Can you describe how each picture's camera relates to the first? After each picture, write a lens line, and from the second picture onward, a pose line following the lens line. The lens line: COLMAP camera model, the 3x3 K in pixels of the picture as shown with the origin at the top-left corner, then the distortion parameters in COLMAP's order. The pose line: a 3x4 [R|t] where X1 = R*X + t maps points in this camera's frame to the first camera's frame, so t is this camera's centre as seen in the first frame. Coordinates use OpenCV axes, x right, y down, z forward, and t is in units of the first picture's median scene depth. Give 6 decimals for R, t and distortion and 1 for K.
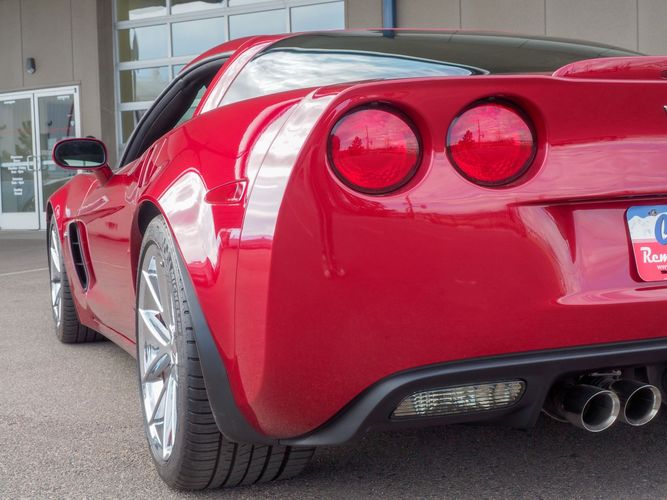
lens RADIAL K [[1060.1, 0, 338.9], [0, 1060.1, 247.4], [0, 0, 1]] dist [0.005288, 0.000000]
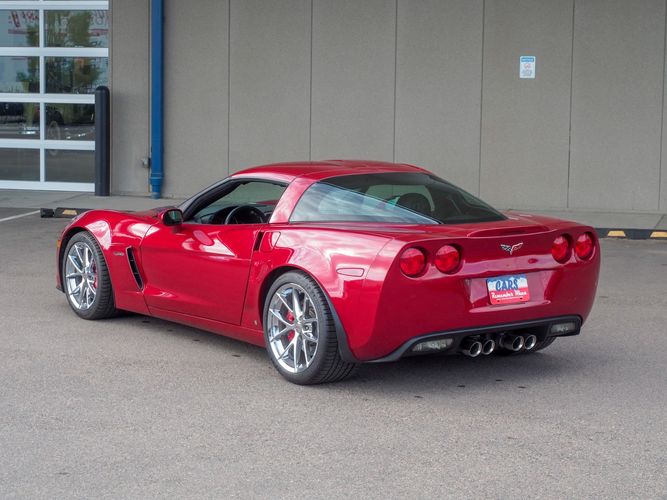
lens RADIAL K [[1395.6, 0, 333.7], [0, 1395.6, 247.6], [0, 0, 1]] dist [-0.058407, 0.000000]
pose [[0.960815, 0.012272, 0.276917, -1.152871], [-0.026539, 0.998503, 0.047833, -0.285476], [-0.275916, -0.053308, 0.959702, -2.460737]]
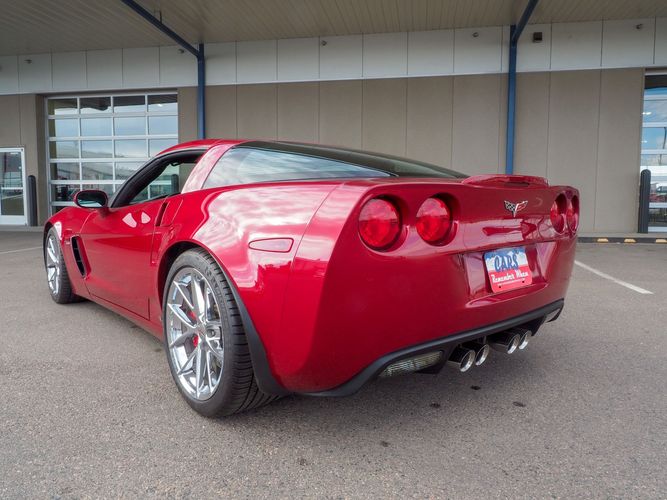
lens RADIAL K [[475.2, 0, 332.6], [0, 475.2, 245.3], [0, 0, 1]] dist [-0.012041, 0.000816]
pose [[0.936720, 0.001337, 0.350076, -0.270001], [-0.010474, 0.999652, 0.024209, -0.068175], [-0.349922, -0.026344, 0.936408, 0.296102]]
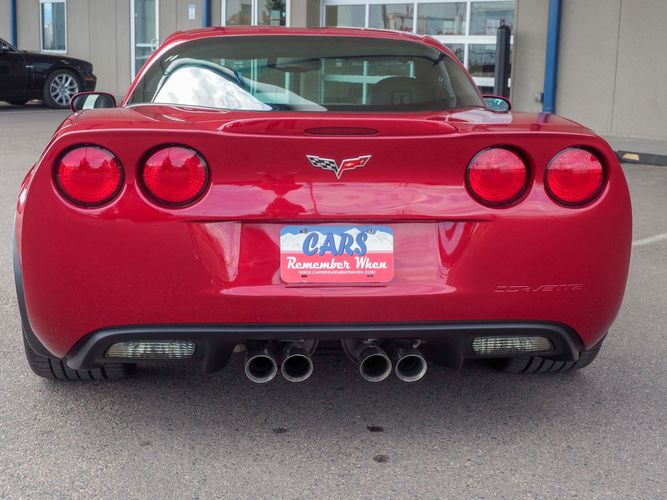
lens RADIAL K [[976.6, 0, 315.1], [0, 976.6, 237.5], [0, 0, 1]] dist [0.001161, 0.000000]
pose [[0.963942, 0.095943, -0.248215, 0.609251], [-0.065021, 0.989390, 0.129923, -0.184189], [0.258047, -0.109099, 0.959953, -0.187139]]
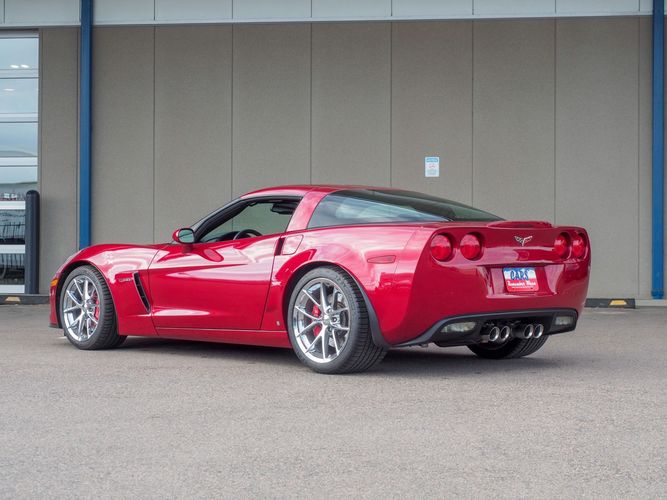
lens RADIAL K [[1295.2, 0, 334.6], [0, 1295.2, 255.5], [0, 0, 1]] dist [-0.071148, 0.000000]
pose [[0.923685, 0.032315, 0.381787, -1.604680], [-0.009025, 0.997996, -0.062637, 0.164579], [-0.383046, 0.054411, 0.922125, -2.272182]]
